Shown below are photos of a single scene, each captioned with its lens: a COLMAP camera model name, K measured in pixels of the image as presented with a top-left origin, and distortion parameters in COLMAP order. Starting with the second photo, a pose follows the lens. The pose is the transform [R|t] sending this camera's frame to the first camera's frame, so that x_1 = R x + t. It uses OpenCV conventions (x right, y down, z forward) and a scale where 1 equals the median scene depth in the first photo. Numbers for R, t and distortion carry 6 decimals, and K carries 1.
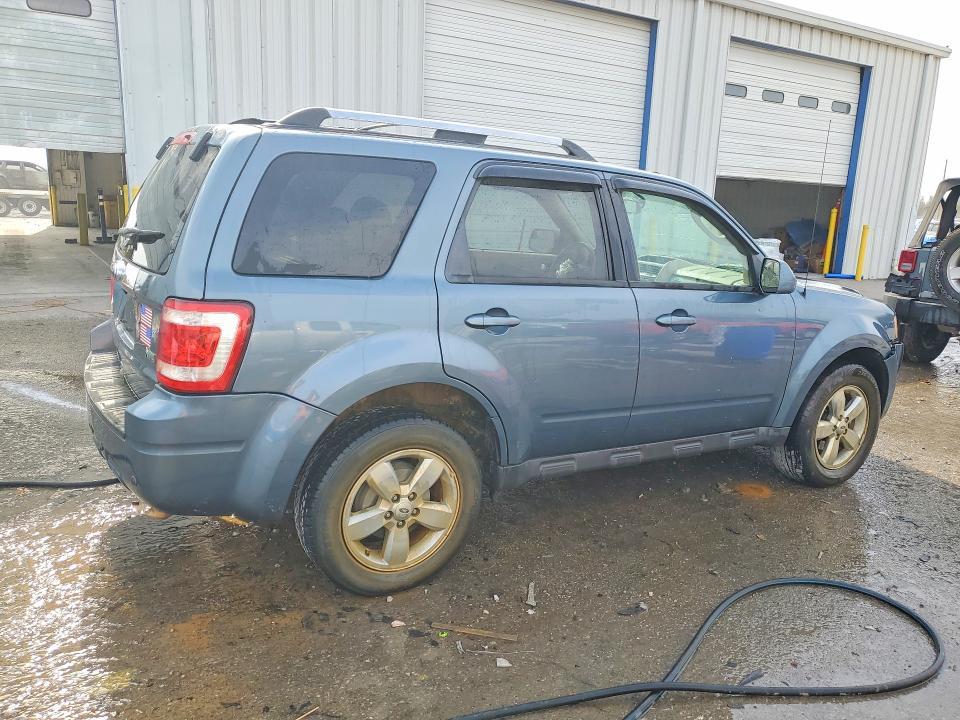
lens RADIAL K [[722.7, 0, 480.0], [0, 722.7, 360.0], [0, 0, 1]] dist [0.006317, 0.000731]
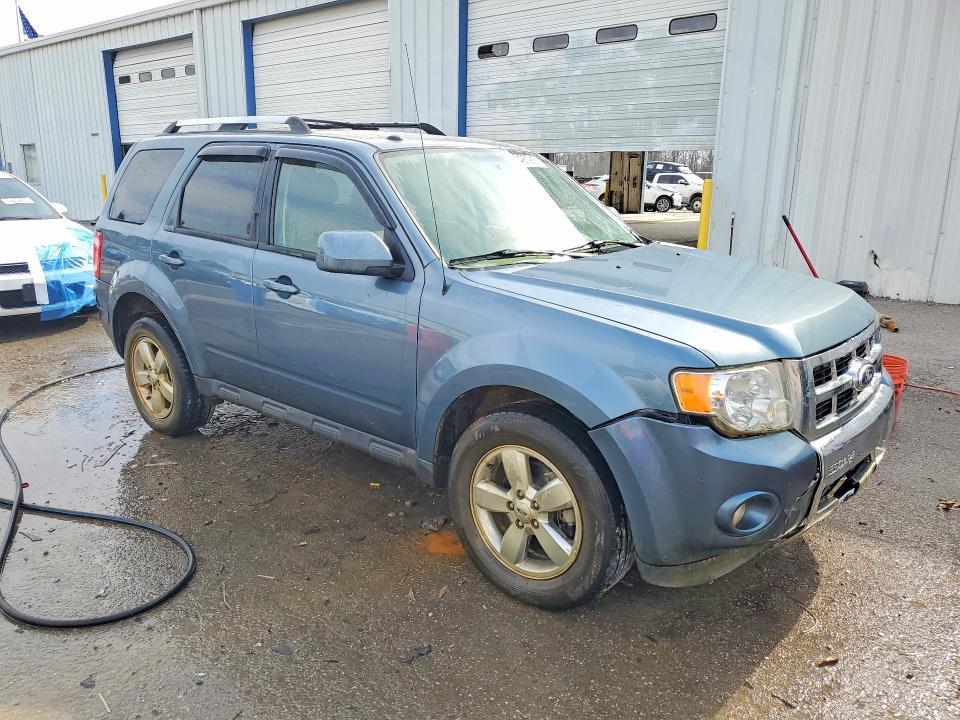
lens RADIAL K [[722.7, 0, 480.0], [0, 722.7, 360.0], [0, 0, 1]] dist [0.006317, 0.000731]
pose [[0.343325, 0.192480, -0.919282, 1.292191], [-0.196078, 0.971897, 0.130267, -0.139080], [0.918521, 0.135527, 0.371418, 0.883487]]
